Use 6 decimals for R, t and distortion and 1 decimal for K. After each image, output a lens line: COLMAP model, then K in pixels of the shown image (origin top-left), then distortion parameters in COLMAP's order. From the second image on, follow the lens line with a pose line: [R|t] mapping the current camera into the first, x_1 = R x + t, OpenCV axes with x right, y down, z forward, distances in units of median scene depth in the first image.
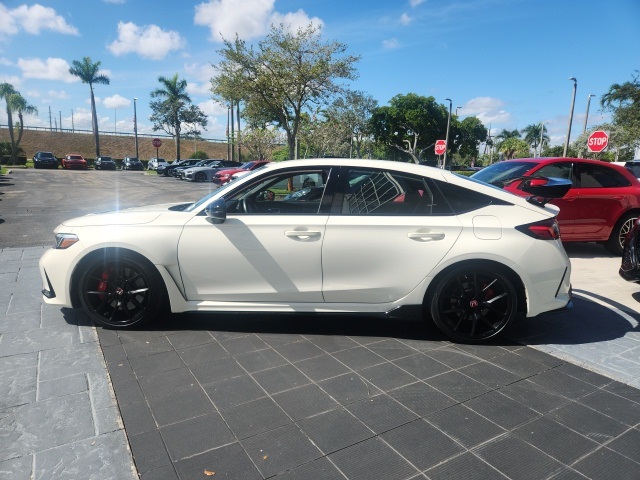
lens RADIAL K [[429.9, 0, 324.8], [0, 429.9, 247.3], [0, 0, 1]] dist [0.070030, -0.060012]
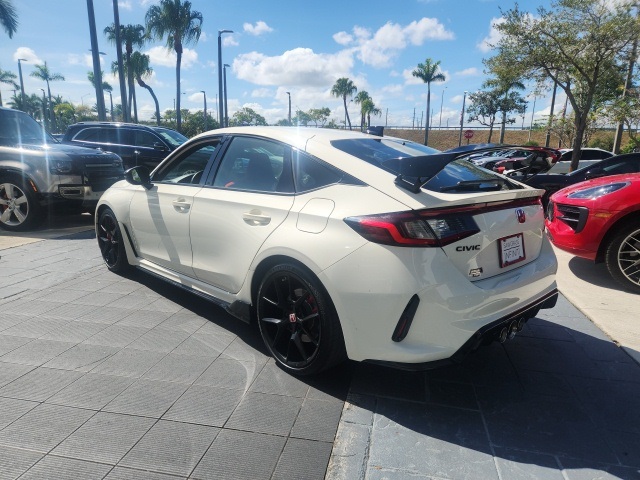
lens RADIAL K [[429.9, 0, 324.8], [0, 429.9, 247.3], [0, 0, 1]] dist [0.070030, -0.060012]
pose [[0.731891, 0.137997, -0.667303, 0.796053], [-0.128171, 0.989679, 0.064087, -0.038007], [0.669260, 0.038624, 0.742024, 0.465514]]
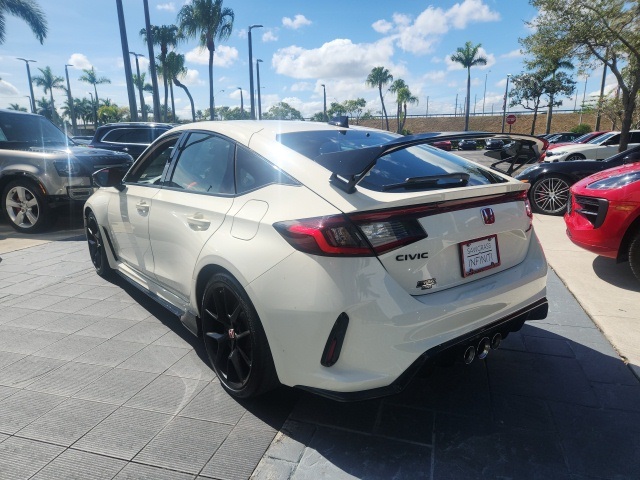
lens RADIAL K [[429.9, 0, 324.8], [0, 429.9, 247.3], [0, 0, 1]] dist [0.070030, -0.060012]
pose [[0.667296, 0.140932, -0.731338, 0.841795], [-0.108175, 0.989861, 0.092049, -0.069851], [0.736895, 0.017689, 0.675775, 0.619827]]
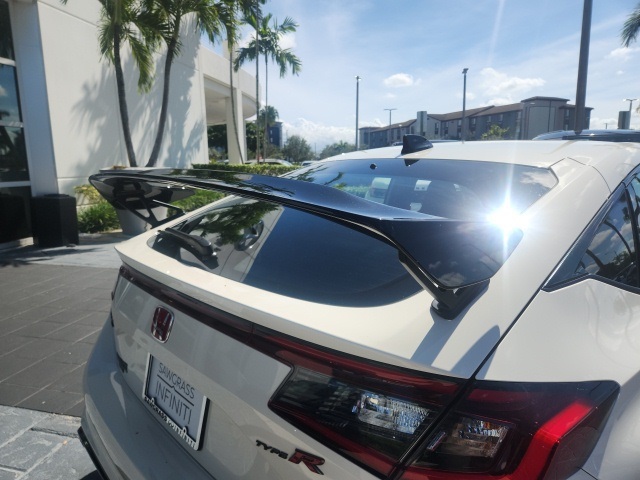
lens RADIAL K [[430.7, 0, 314.2], [0, 430.7, 239.0], [0, 0, 1]] dist [0.066447, -0.060575]
pose [[-0.704486, 0.094809, -0.703357, 0.697133], [-0.145675, 0.950619, 0.274048, -0.235303], [0.694607, 0.295525, -0.655886, 1.410368]]
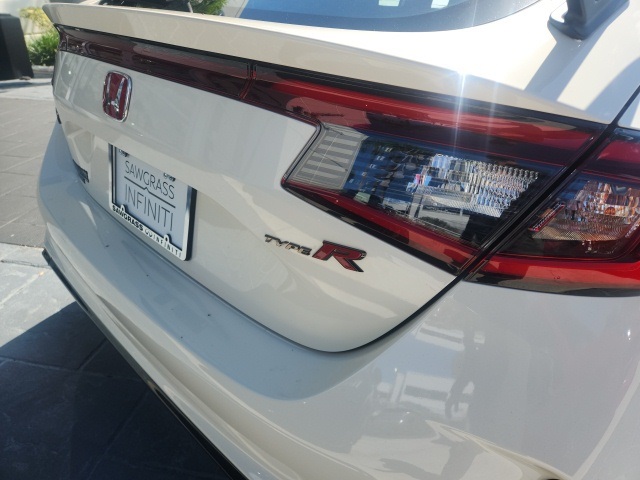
lens RADIAL K [[438.4, 0, 320.0], [0, 438.4, 240.0], [0, 0, 1]] dist [0.066649, -0.063947]
pose [[-0.677360, 0.315739, -0.664449, 0.663299], [-0.167801, 0.813088, 0.557432, -0.160833], [0.716259, 0.489077, -0.497772, 1.368055]]
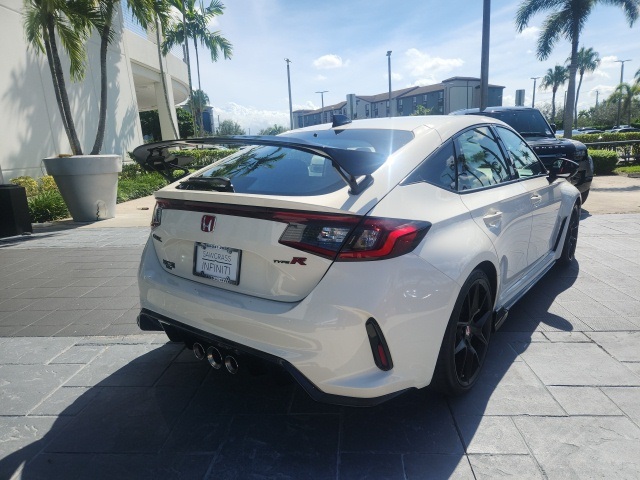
lens RADIAL K [[427.0, 0, 327.6], [0, 427.0, 247.5], [0, 0, 1]] dist [0.077591, -0.063978]
pose [[-0.570647, 0.184496, -0.800202, 0.918152], [-0.121550, 0.944725, 0.304499, -0.235821], [0.812150, 0.271026, -0.516679, 1.567081]]
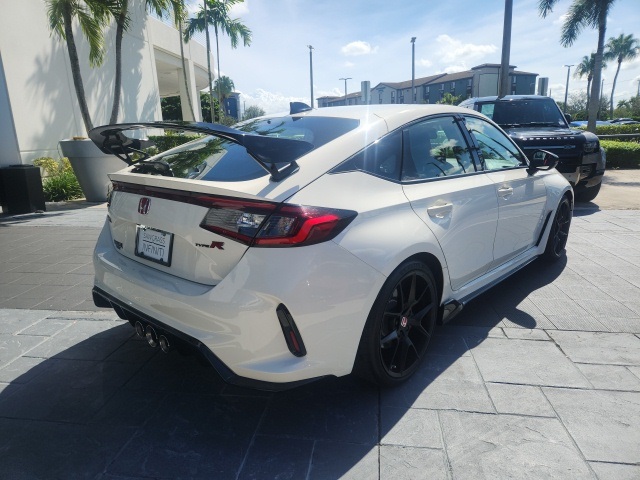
lens RADIAL K [[427.8, 0, 316.0], [0, 427.8, 237.5], [0, 0, 1]] dist [0.069693, -0.055437]
pose [[-0.635682, 0.168554, -0.753325, 0.852574], [-0.130512, 0.938356, 0.320085, -0.251291], [0.760839, 0.301790, -0.574497, 1.660871]]
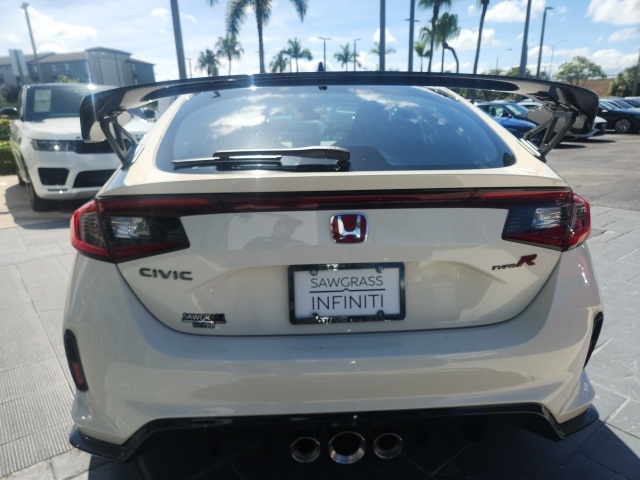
lens RADIAL K [[437.8, 0, 312.6], [0, 437.8, 242.4], [0, 0, 1]] dist [0.009268, 0.000476]
pose [[0.101072, 0.251439, -0.962581, 0.867119], [-0.158354, 0.959267, 0.233946, -0.140482], [0.982196, 0.128784, 0.136771, 1.088688]]
